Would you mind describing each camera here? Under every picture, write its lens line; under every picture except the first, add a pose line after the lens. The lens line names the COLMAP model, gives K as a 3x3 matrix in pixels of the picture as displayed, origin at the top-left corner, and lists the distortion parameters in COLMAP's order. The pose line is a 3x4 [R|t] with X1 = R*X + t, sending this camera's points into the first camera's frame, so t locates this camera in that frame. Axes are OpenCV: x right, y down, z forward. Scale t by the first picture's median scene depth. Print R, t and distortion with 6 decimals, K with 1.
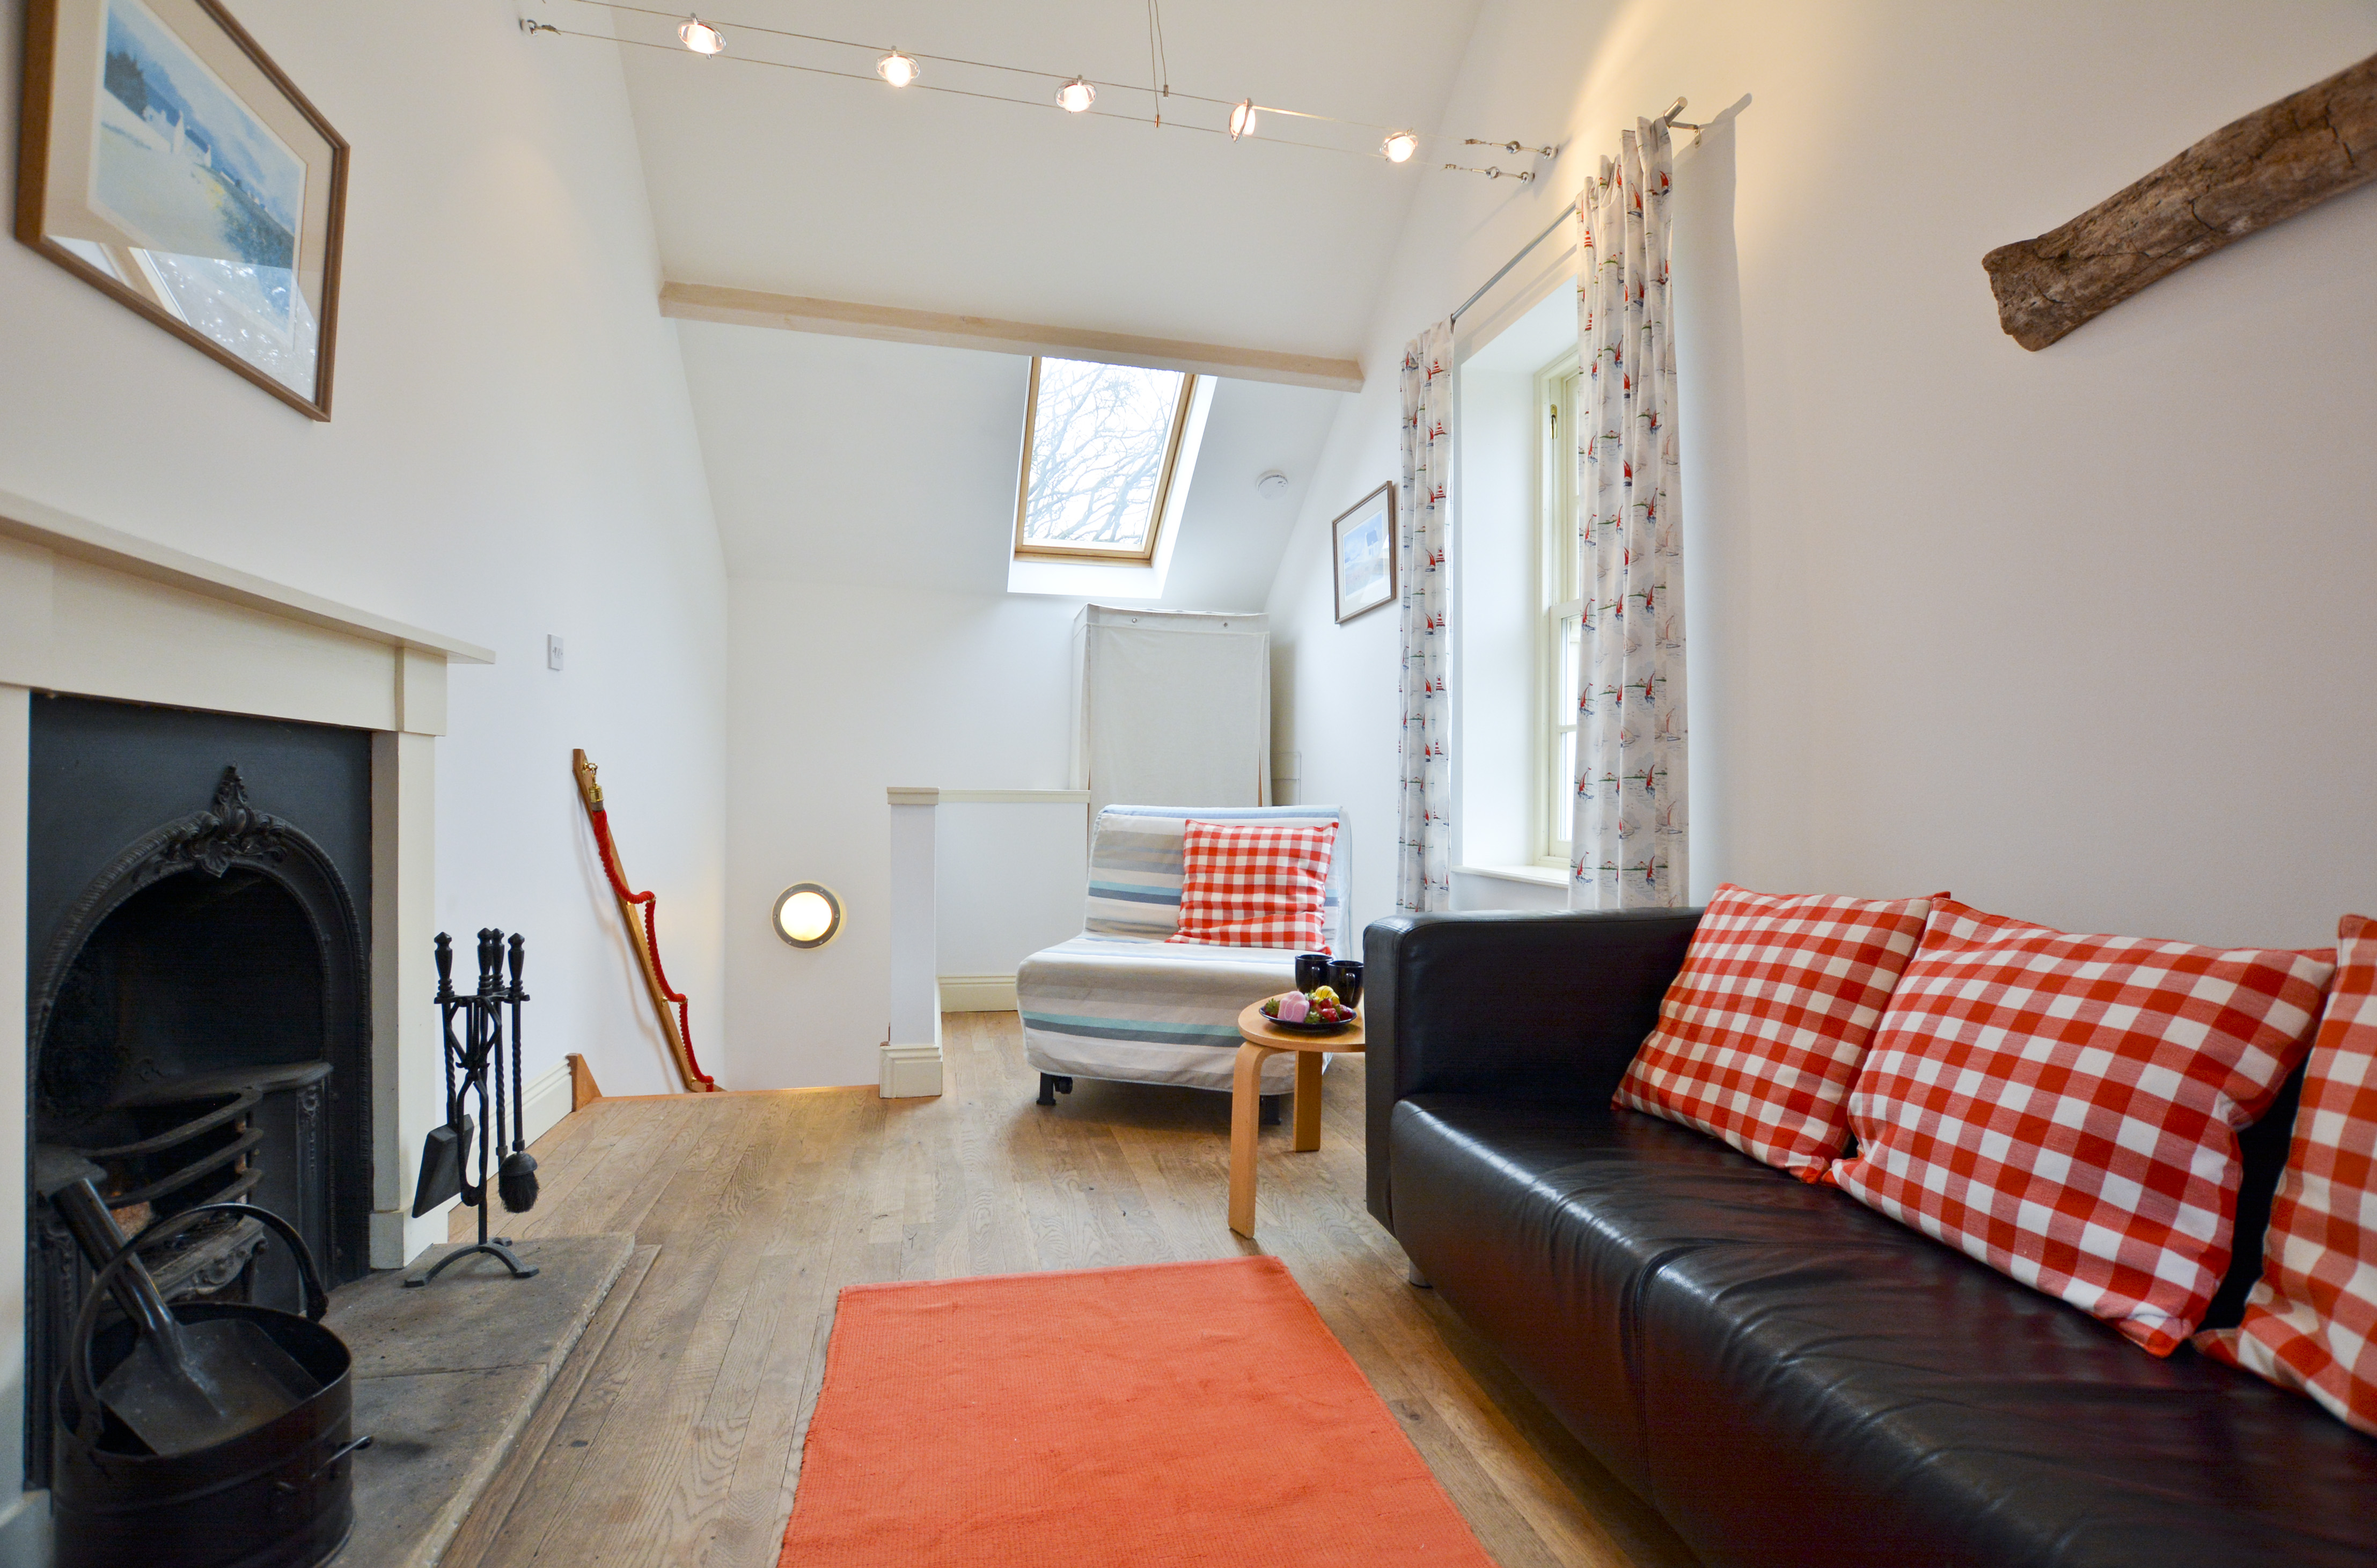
lens RADIAL K [[1043.5, 0, 1188.5], [0, 1043.5, 784.0], [0, 0, 1]] dist [-0.050018, 0.018084]
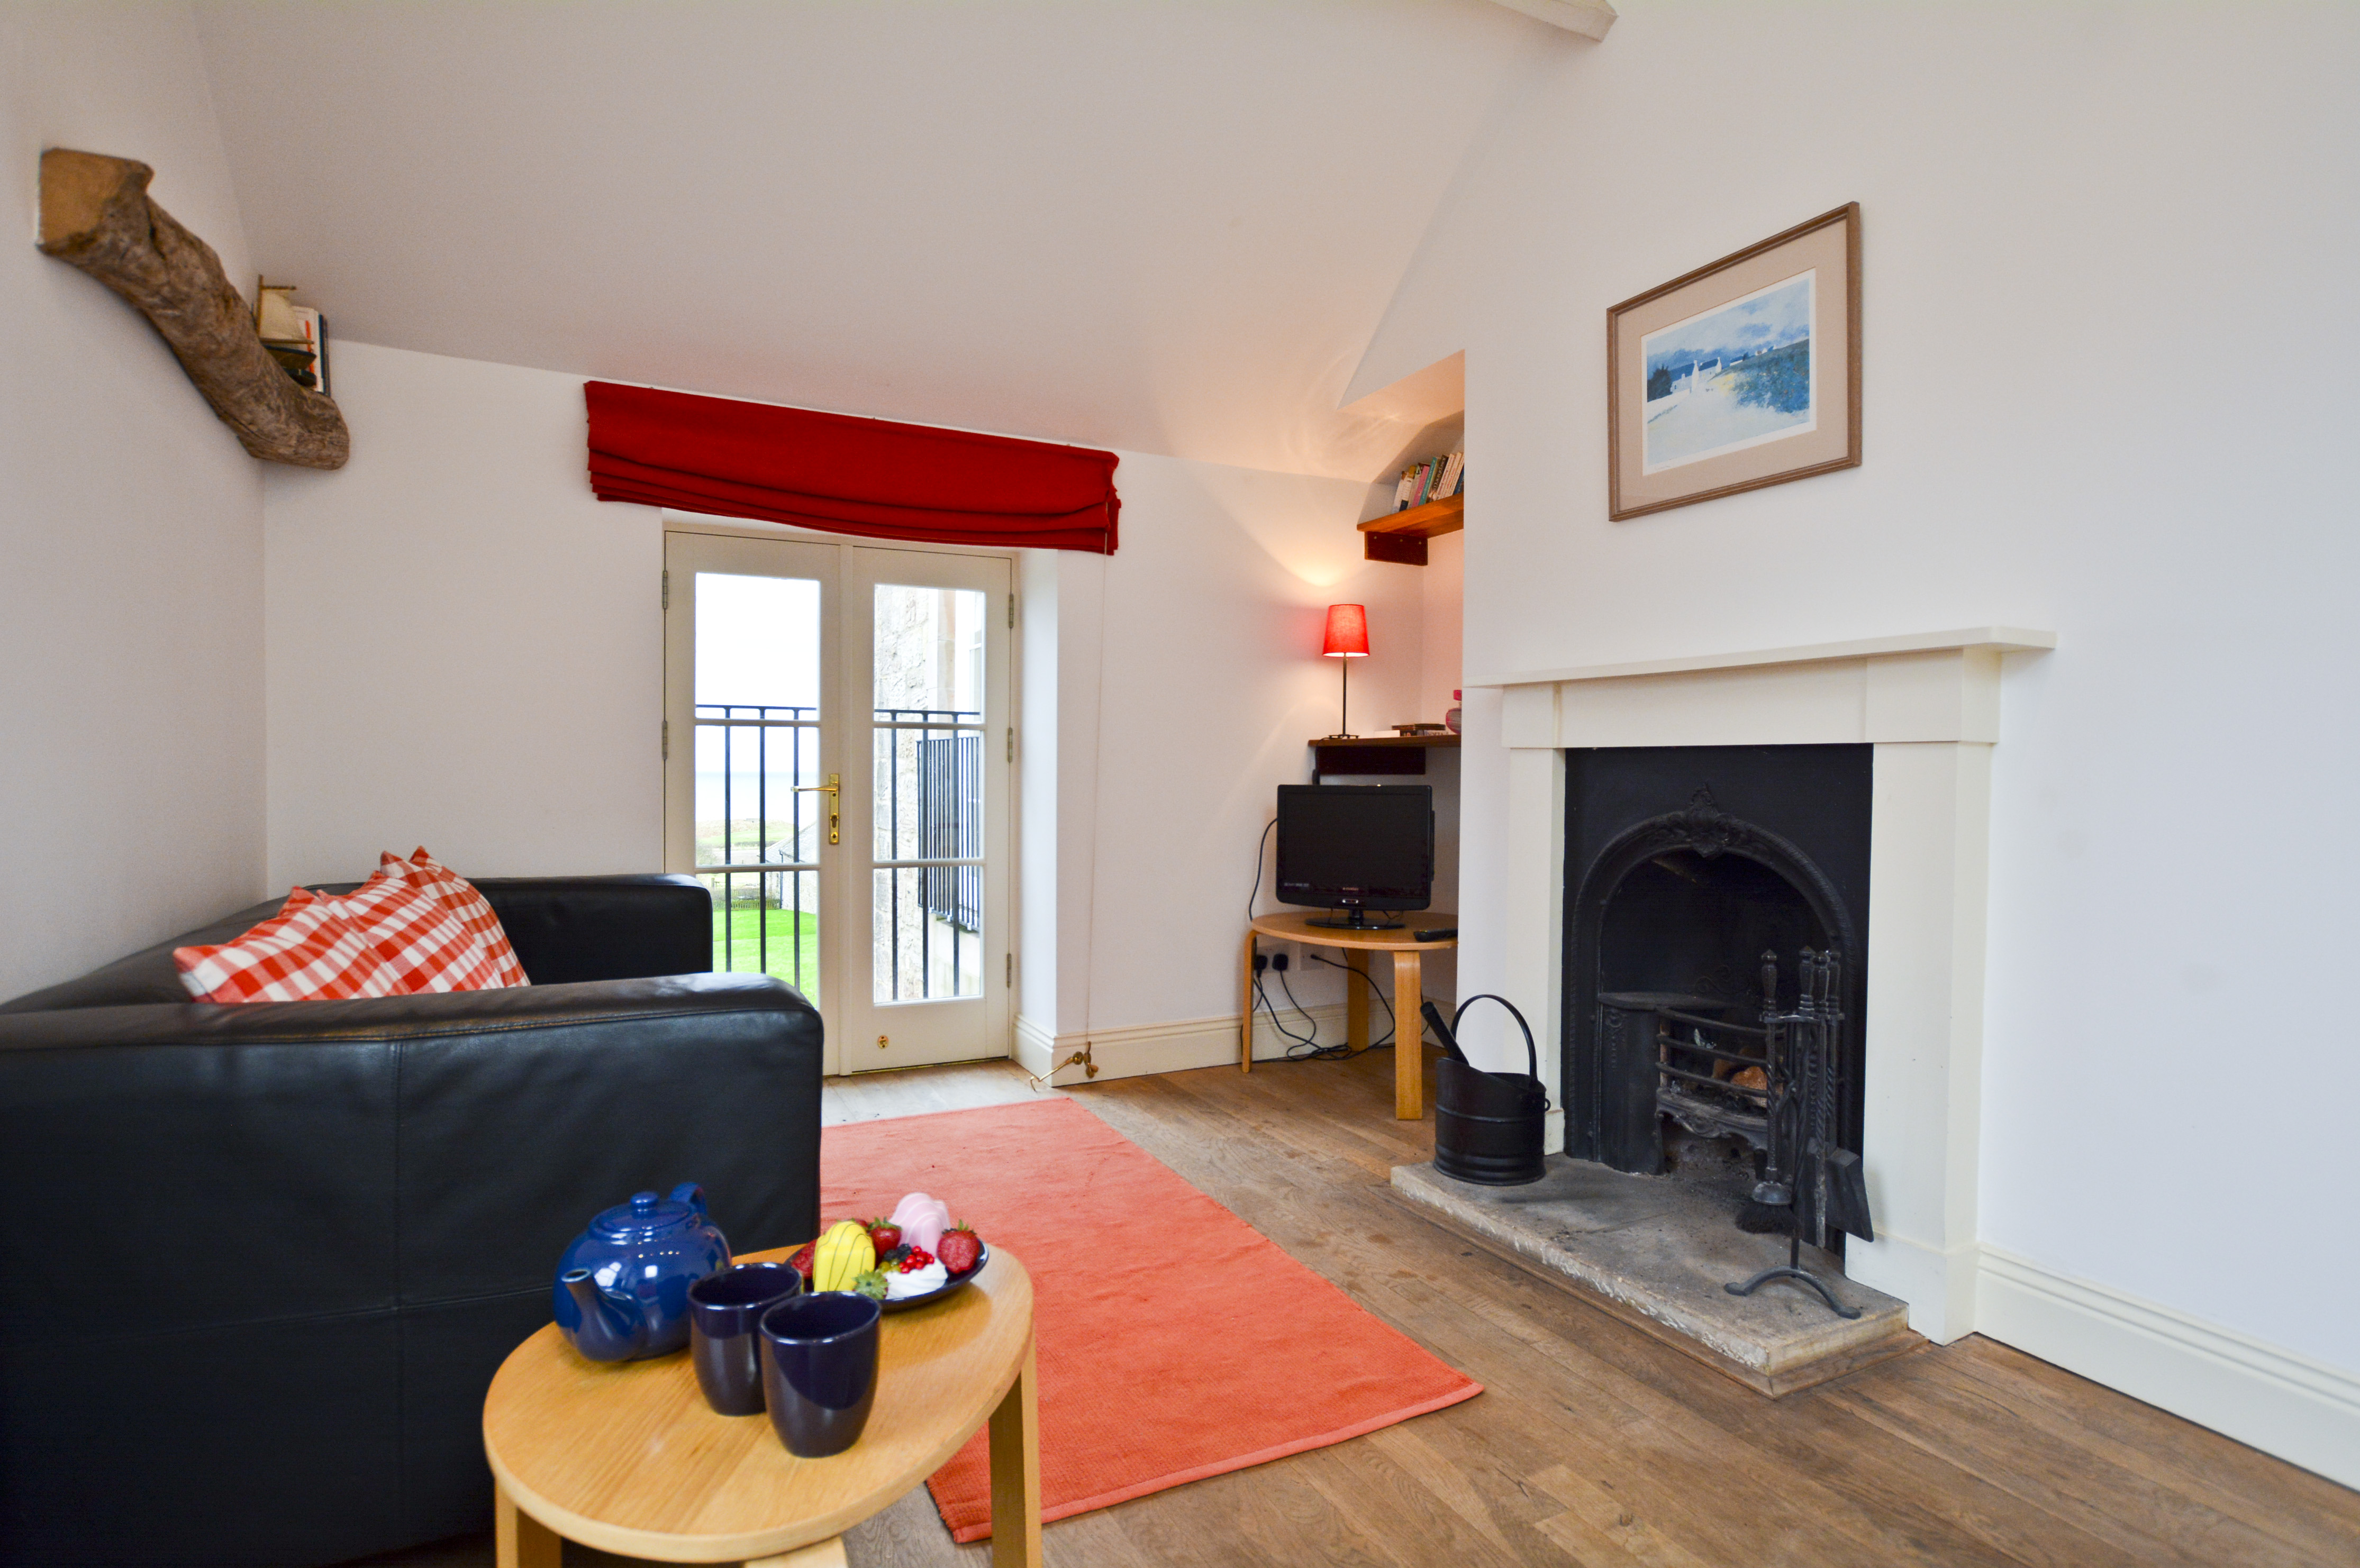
lens RADIAL K [[1216.4, 0, 1180.0], [0, 1216.4, 784.0], [0, 0, 1]] dist [-0.000368, -0.000060]
pose [[-0.971728, -0.002904, -0.236085, 0.171538], [-0.007141, 0.999828, 0.017094, -0.033189], [0.235994, 0.018297, -0.971582, 2.188553]]
